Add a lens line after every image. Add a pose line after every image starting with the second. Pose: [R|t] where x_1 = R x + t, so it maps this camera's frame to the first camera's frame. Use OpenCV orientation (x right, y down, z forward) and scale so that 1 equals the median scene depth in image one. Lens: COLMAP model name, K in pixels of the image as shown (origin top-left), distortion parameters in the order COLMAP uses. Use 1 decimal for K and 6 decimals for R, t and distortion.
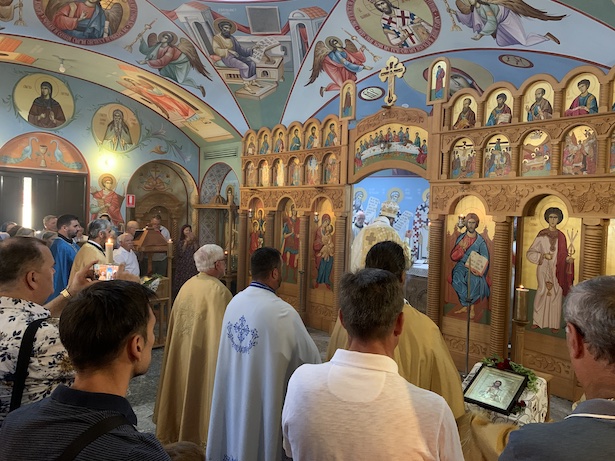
lens RADIAL K [[468.5, 0, 311.1], [0, 468.5, 232.8], [0, 0, 1]] dist [0.022517, -0.024008]
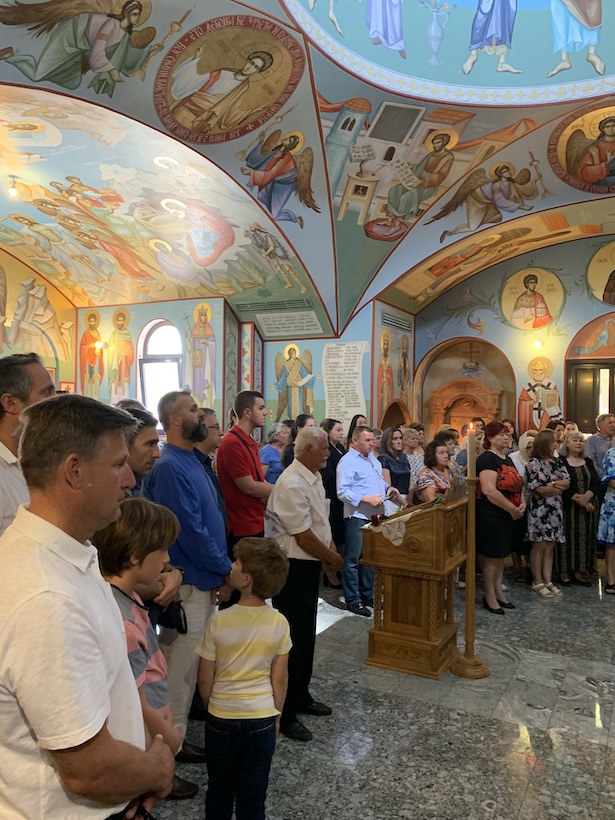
lens RADIAL K [[624.6, 0, 315.7], [0, 624.6, 412.6], [0, 0, 1]] dist [0.022517, -0.024008]
pose [[0.318764, -0.027553, -0.947434, 0.297613], [-0.040268, 0.998281, -0.042580, 0.027741], [0.946978, 0.051724, 0.317106, 0.195508]]
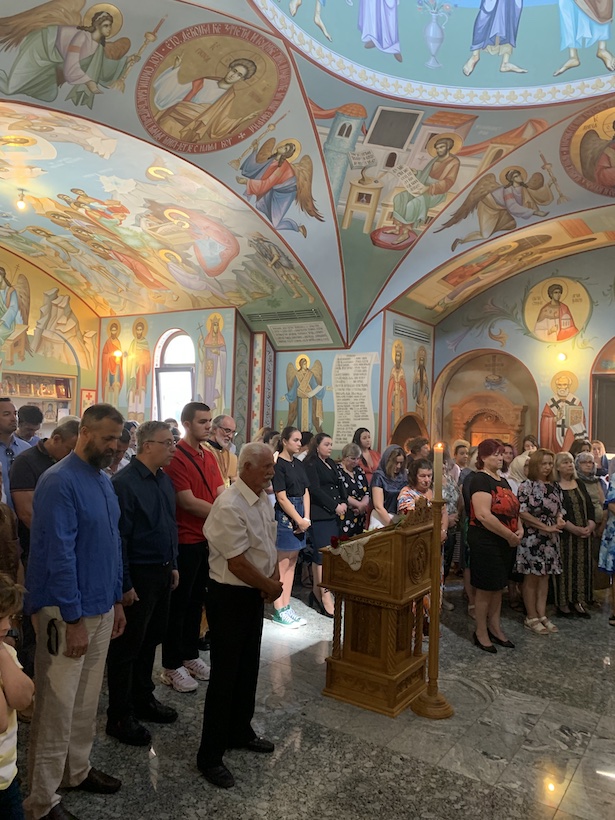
lens RADIAL K [[624.6, 0, 310.1], [0, 624.6, 407.1], [0, 0, 1]] dist [0.022517, -0.024008]
pose [[0.222108, -0.046133, -0.973930, 0.297942], [-0.065428, 0.995923, -0.062096, 0.018109], [0.972824, 0.077514, 0.218185, 0.291404]]
